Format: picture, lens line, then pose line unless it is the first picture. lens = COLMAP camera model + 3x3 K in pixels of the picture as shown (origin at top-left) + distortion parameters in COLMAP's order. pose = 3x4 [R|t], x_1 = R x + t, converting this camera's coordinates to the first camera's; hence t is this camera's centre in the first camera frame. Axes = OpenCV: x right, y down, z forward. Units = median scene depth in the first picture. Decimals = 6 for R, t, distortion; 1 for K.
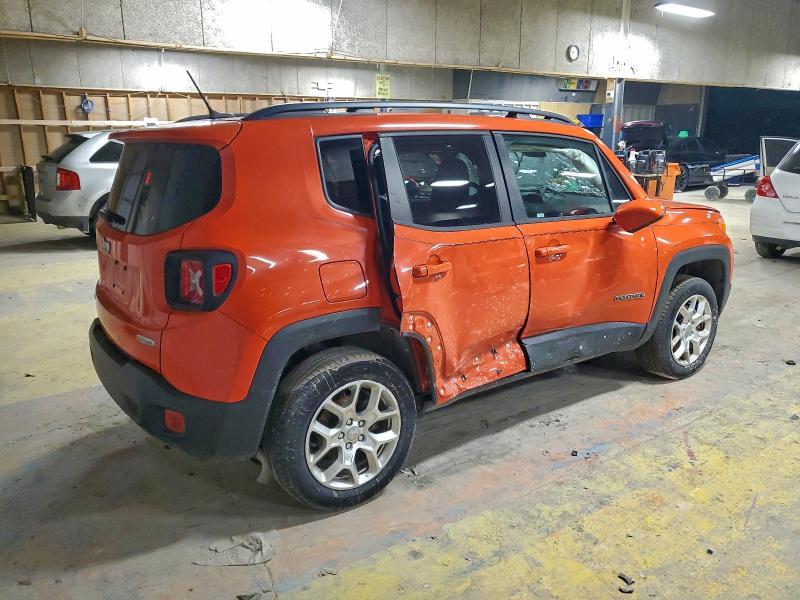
lens RADIAL K [[608.7, 0, 400.2], [0, 608.7, 259.1], [0, 0, 1]] dist [0.010528, 0.006030]
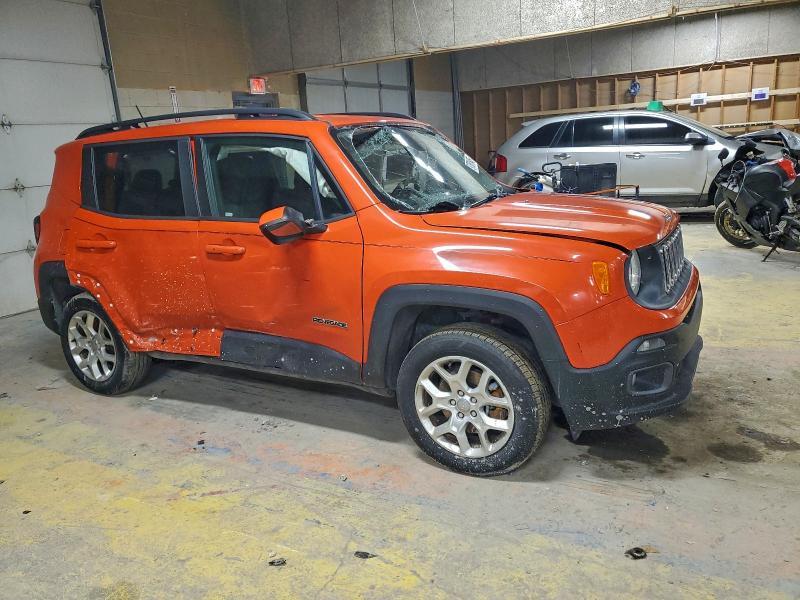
lens RADIAL K [[612.7, 0, 400.0], [0, 612.7, 279.5], [0, 0, 1]] dist [0.004719, 0.007550]
pose [[0.450647, 0.170153, -0.876336, 1.032603], [-0.106709, 0.984896, 0.136358, -0.110337], [0.886302, 0.032063, 0.461997, 0.627692]]
